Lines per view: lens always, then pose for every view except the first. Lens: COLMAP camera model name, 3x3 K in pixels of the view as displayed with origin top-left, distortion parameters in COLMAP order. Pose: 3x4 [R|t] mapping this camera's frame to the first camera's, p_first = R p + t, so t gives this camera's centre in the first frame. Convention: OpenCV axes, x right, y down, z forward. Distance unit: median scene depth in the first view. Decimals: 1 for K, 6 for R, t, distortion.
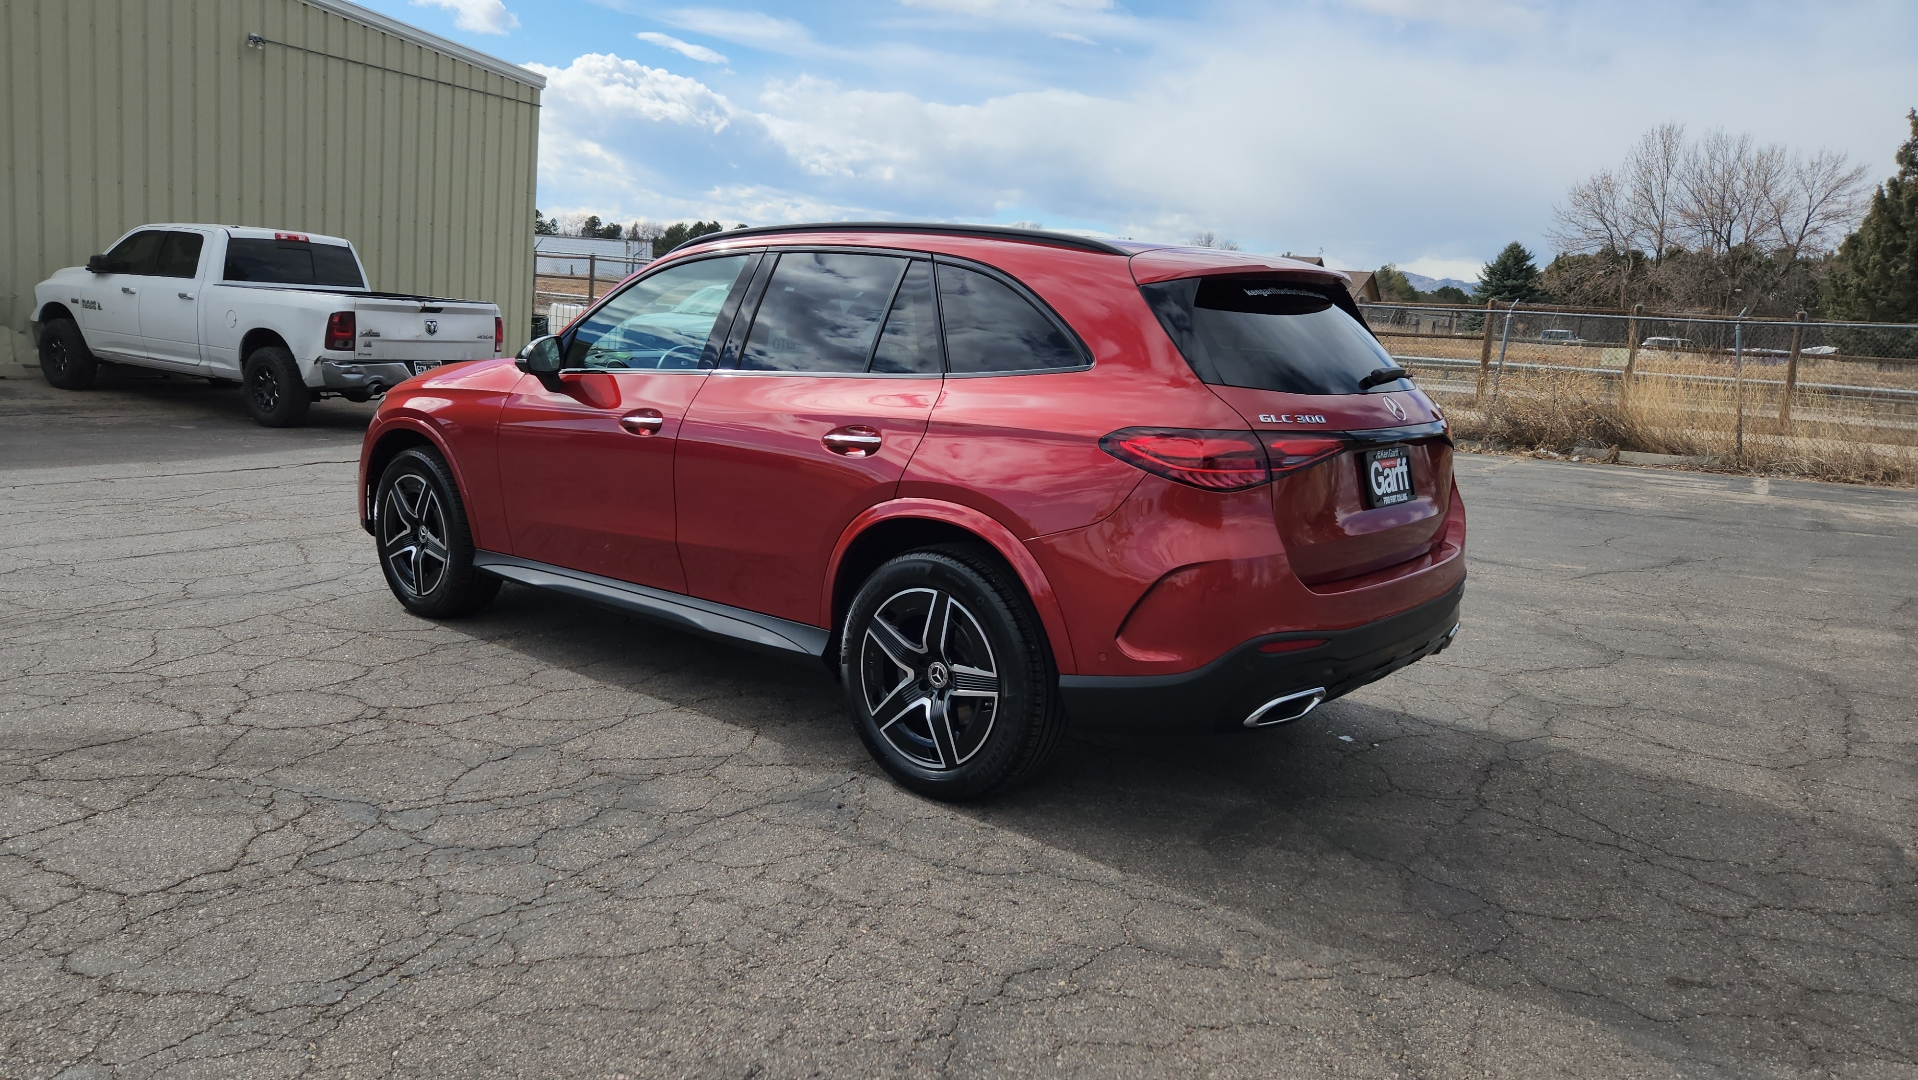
lens RADIAL K [[1300.6, 0, 912.4], [0, 1300.6, 539.4], [0, 0, 1]] dist [0.081647, -0.067143]
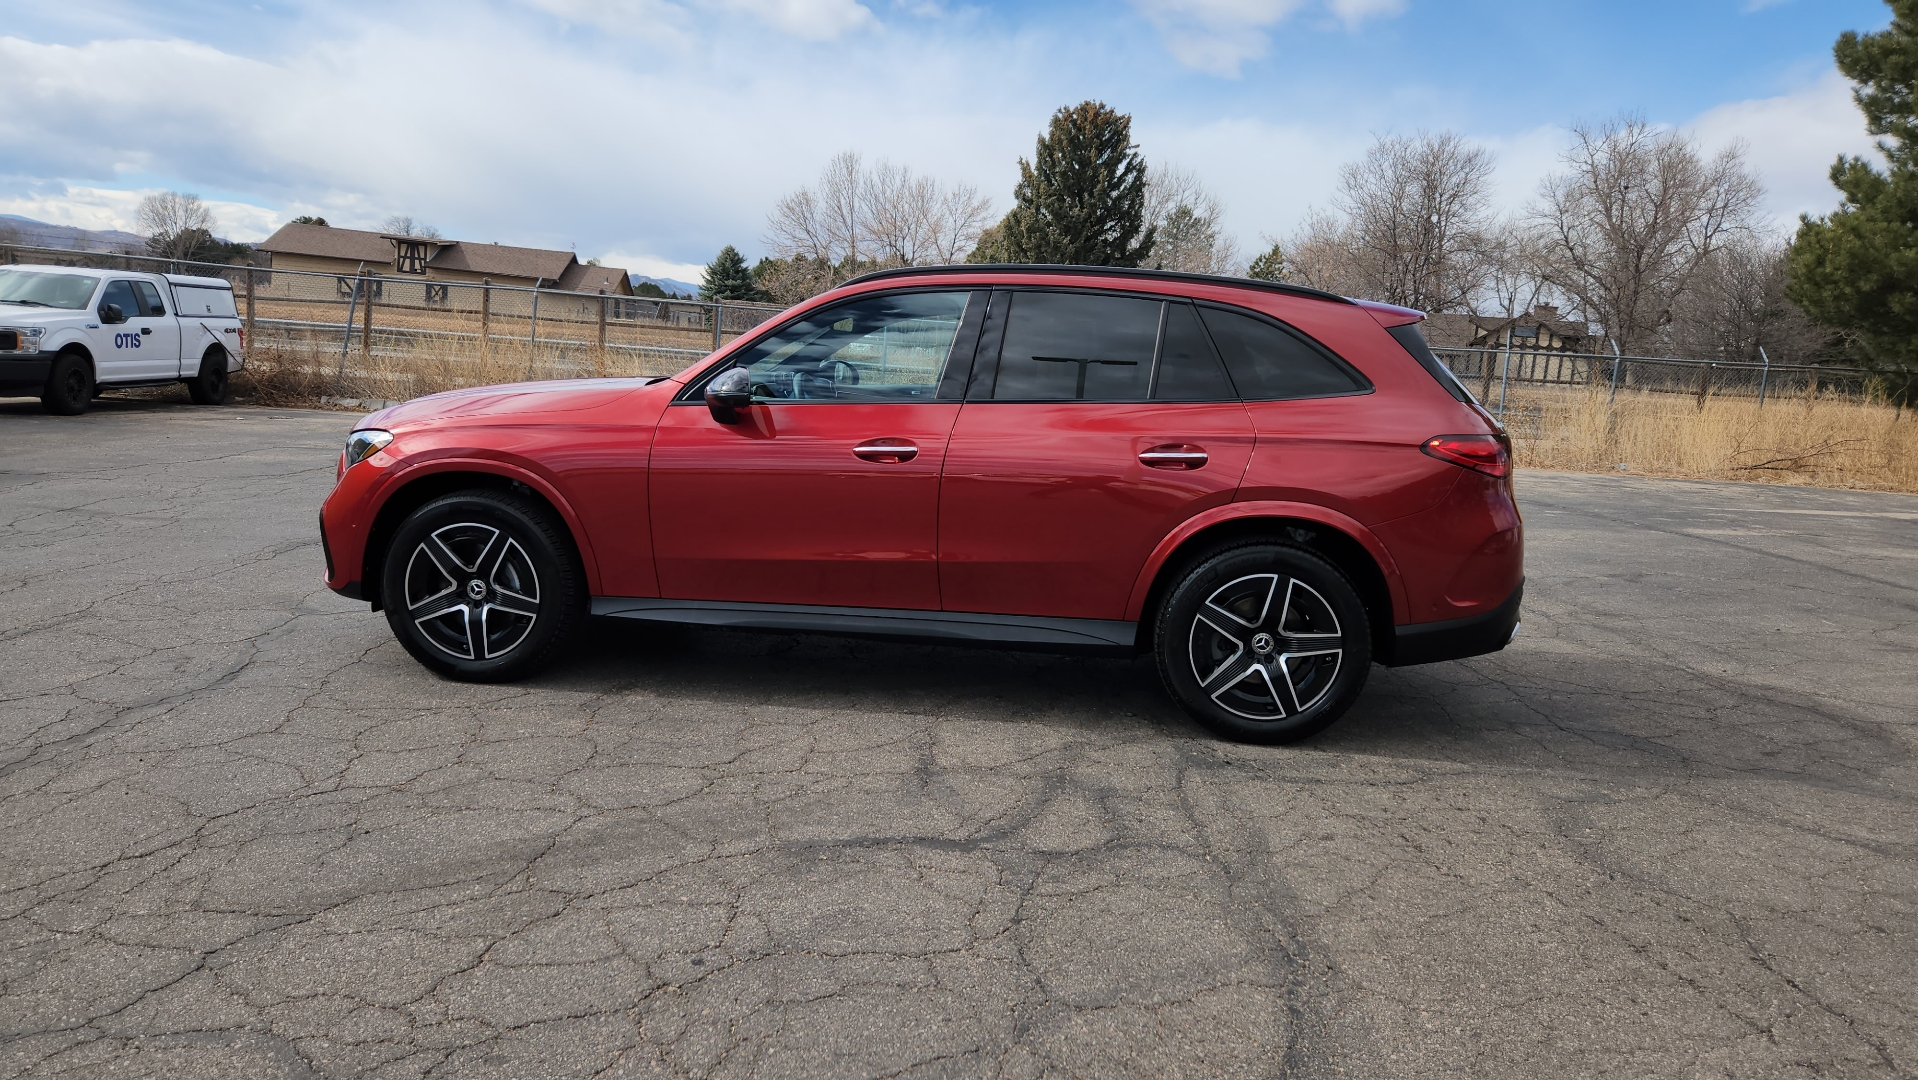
lens RADIAL K [[1301.4, 0, 922.7], [0, 1301.4, 535.2], [0, 0, 1]] dist [0.079530, -0.068995]
pose [[0.824696, -0.087778, 0.558723, -0.755826], [0.085493, 0.995879, 0.030266, -0.051292], [-0.559078, 0.022807, 0.828802, 0.124886]]
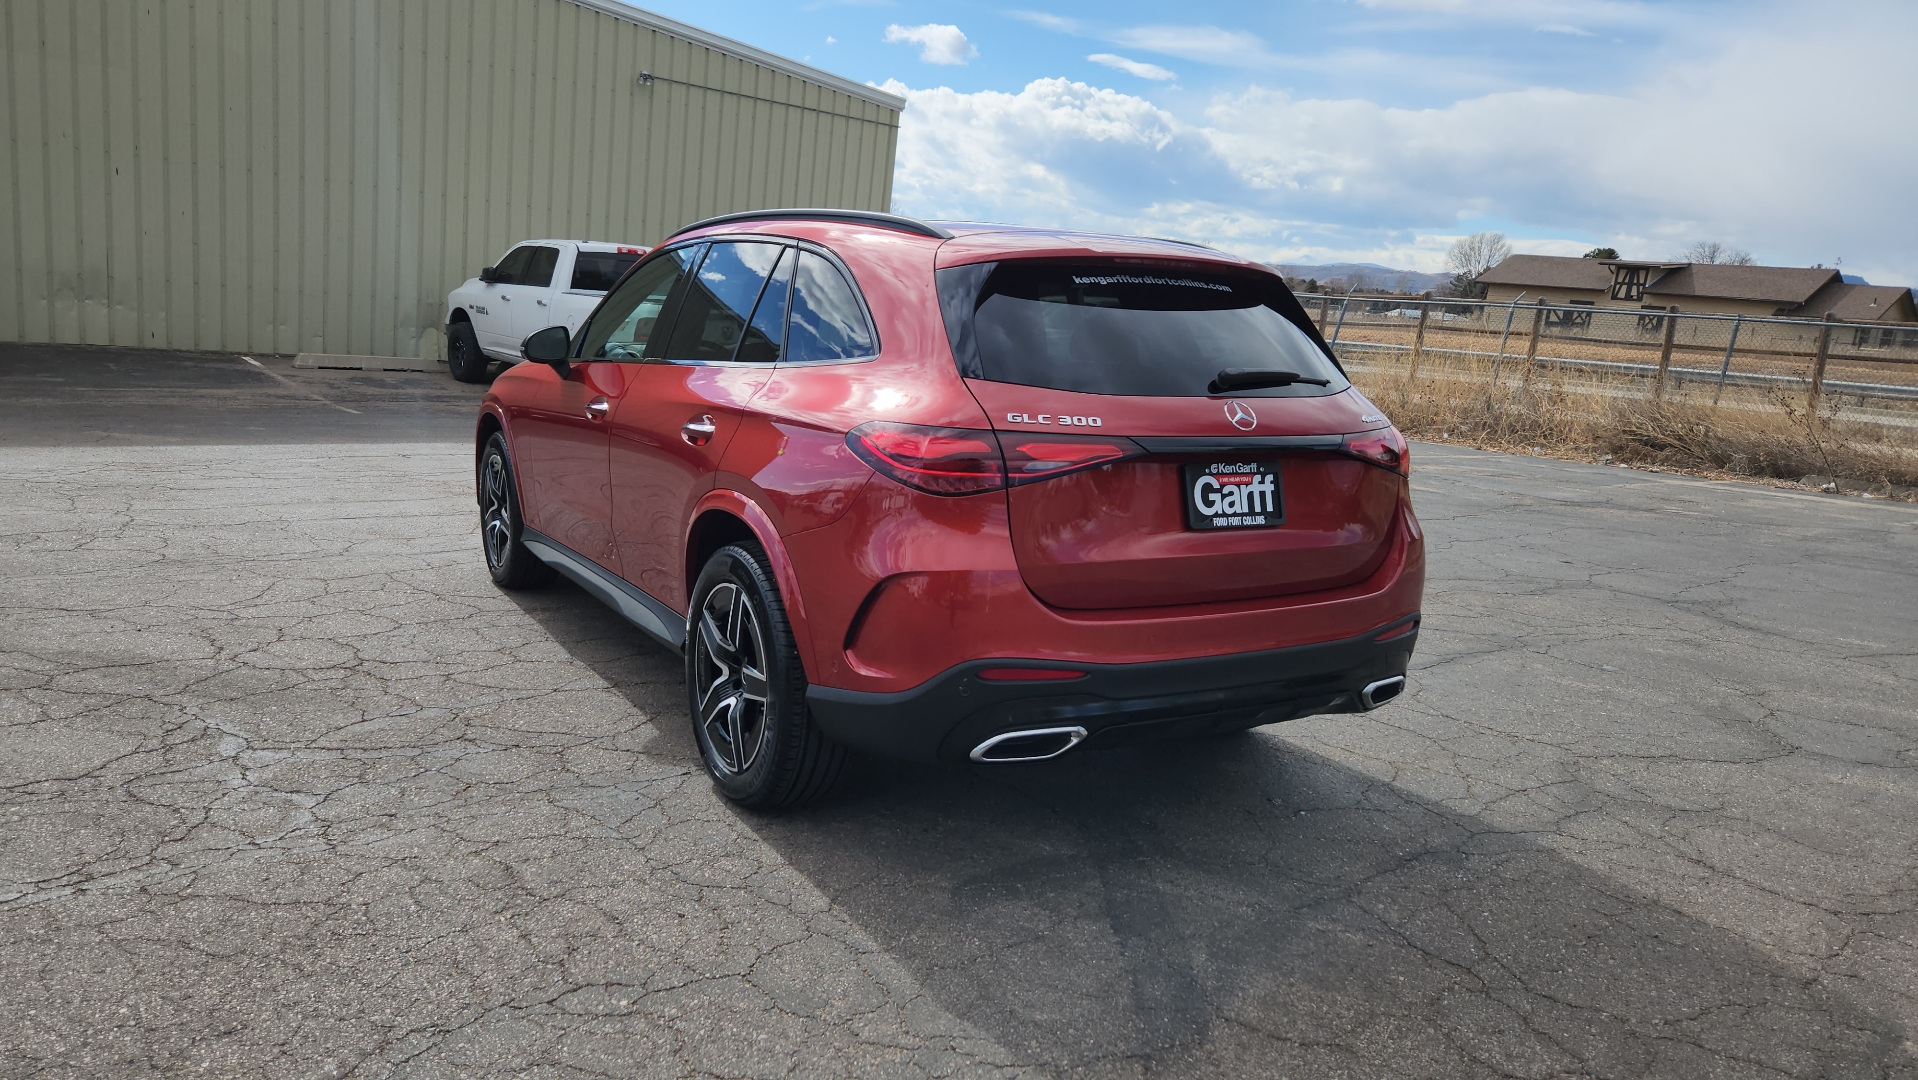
lens RADIAL K [[1292.4, 0, 903.5], [0, 1292.4, 543.3], [0, 0, 1]] dist [0.082304, -0.069980]
pose [[0.946015, 0.066583, -0.317209, 0.347802], [-0.069206, 0.997598, 0.003003, -0.003215], [0.316647, 0.019112, 0.948351, 0.103406]]
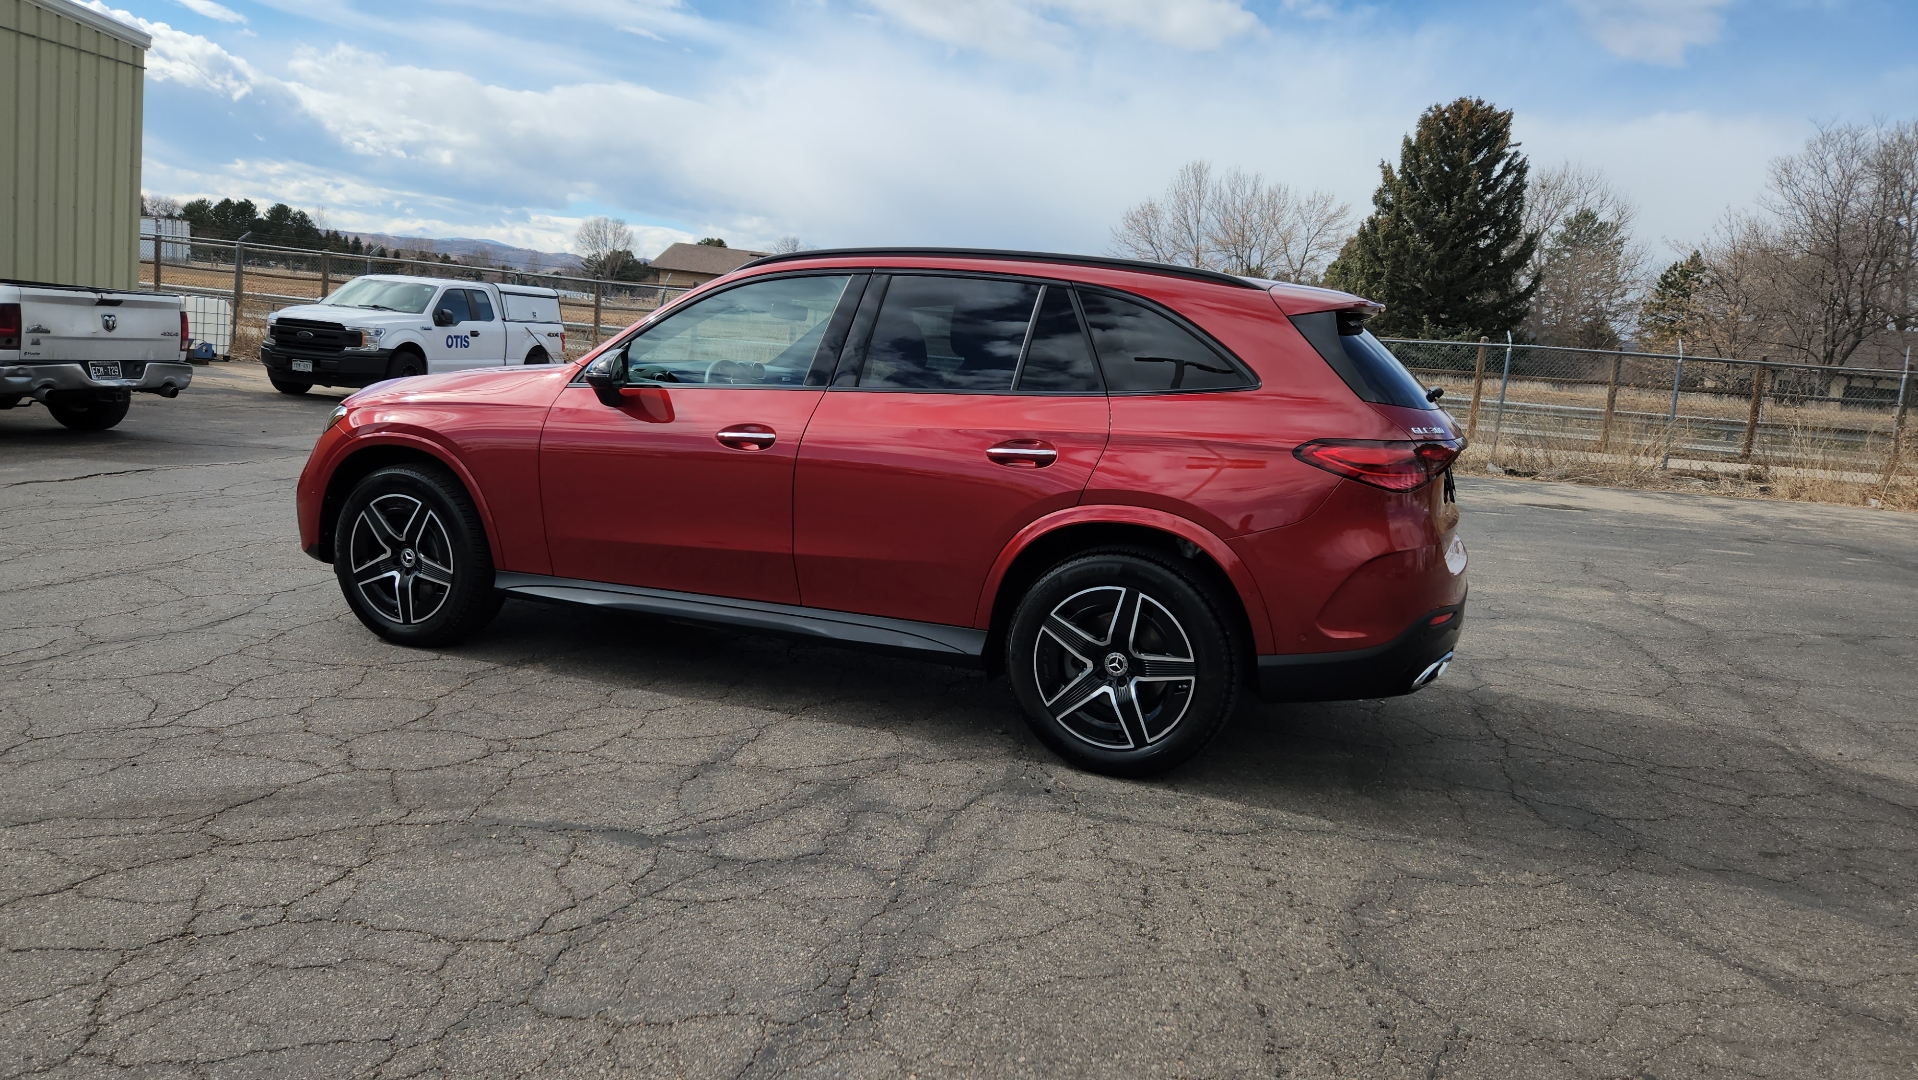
lens RADIAL K [[1301.7, 0, 919.8], [0, 1301.7, 539.8], [0, 0, 1]] dist [0.073051, -0.055999]
pose [[0.948646, -0.035961, 0.314289, -0.394483], [0.035845, 0.999338, 0.006151, -0.011896], [-0.314302, 0.005431, 0.949307, -0.000734]]
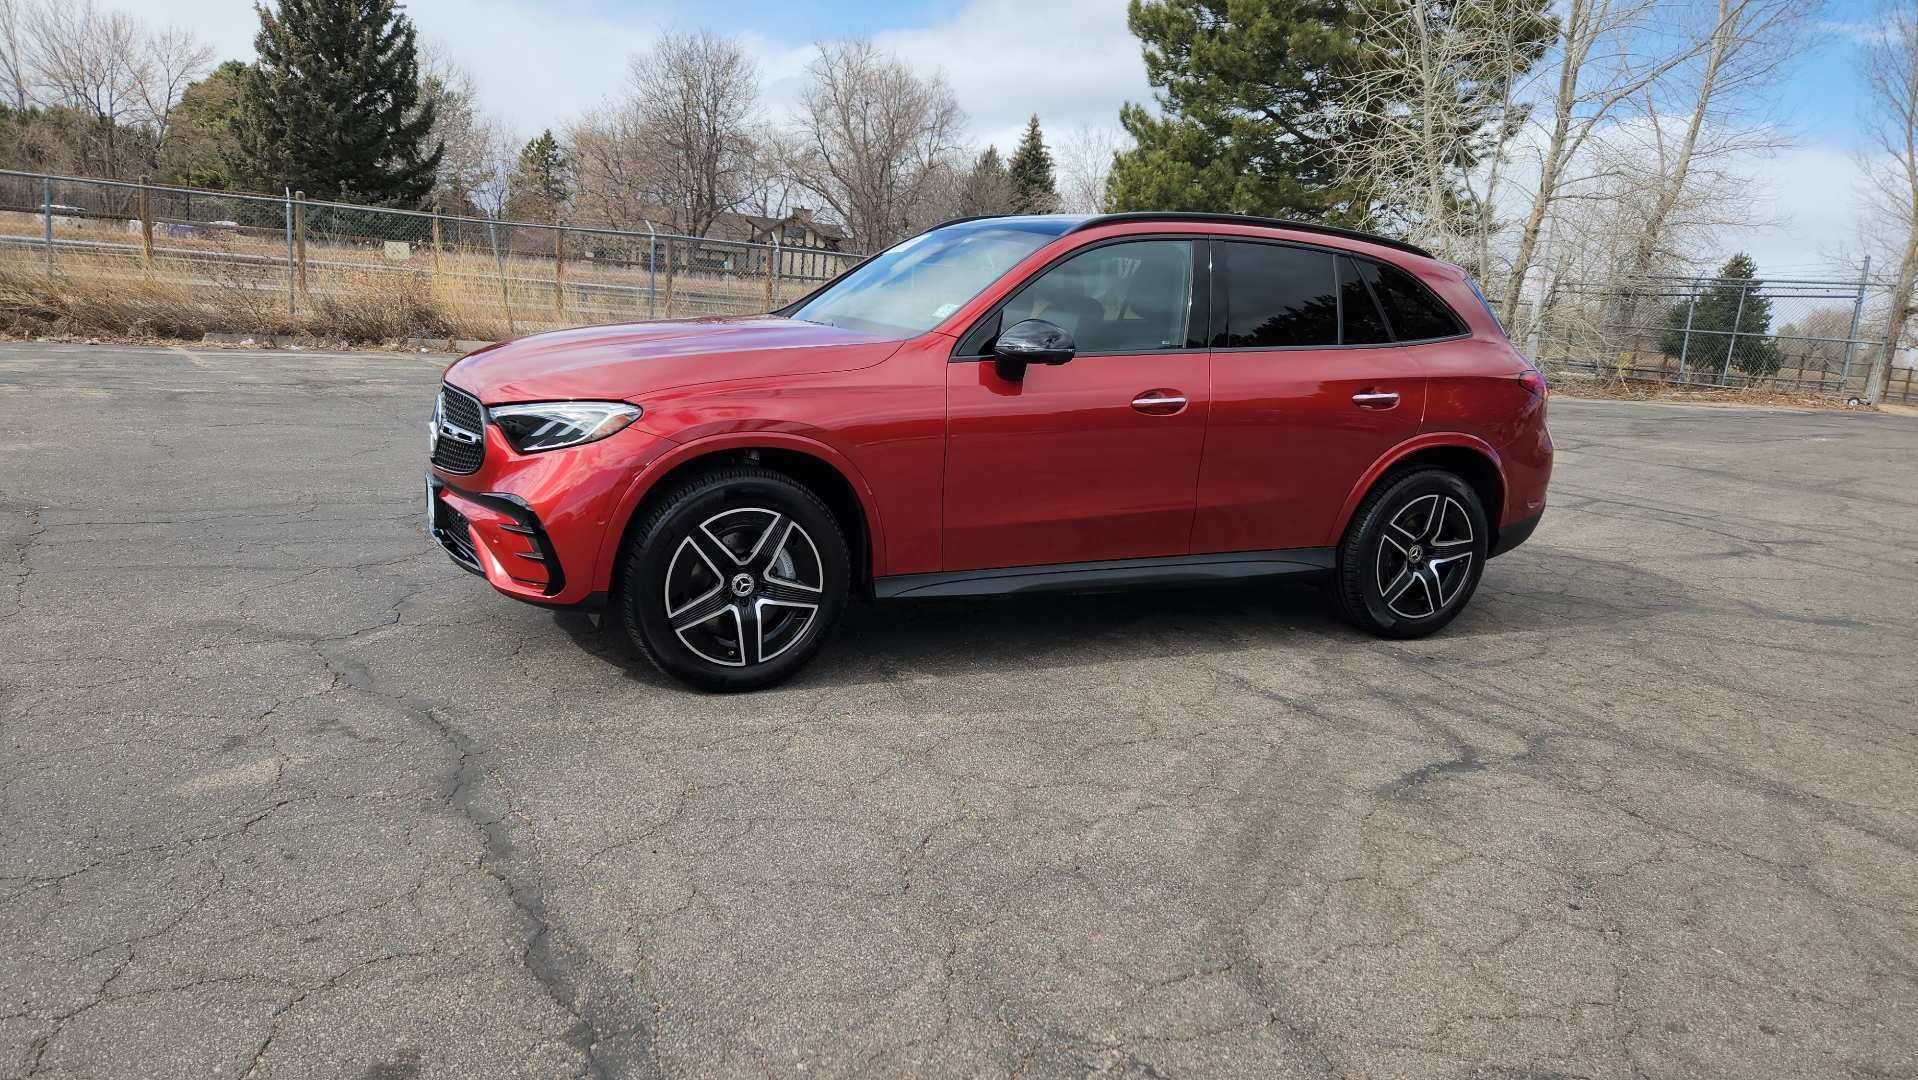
lens RADIAL K [[1303.6, 0, 922.6], [0, 1303.6, 544.4], [0, 0, 1]] dist [0.083199, -0.068939]
pose [[0.392458, -0.202892, 0.897113, -1.227030], [0.108572, 0.978767, 0.173862, -0.179148], [-0.913340, 0.029168, 0.406153, 0.739080]]
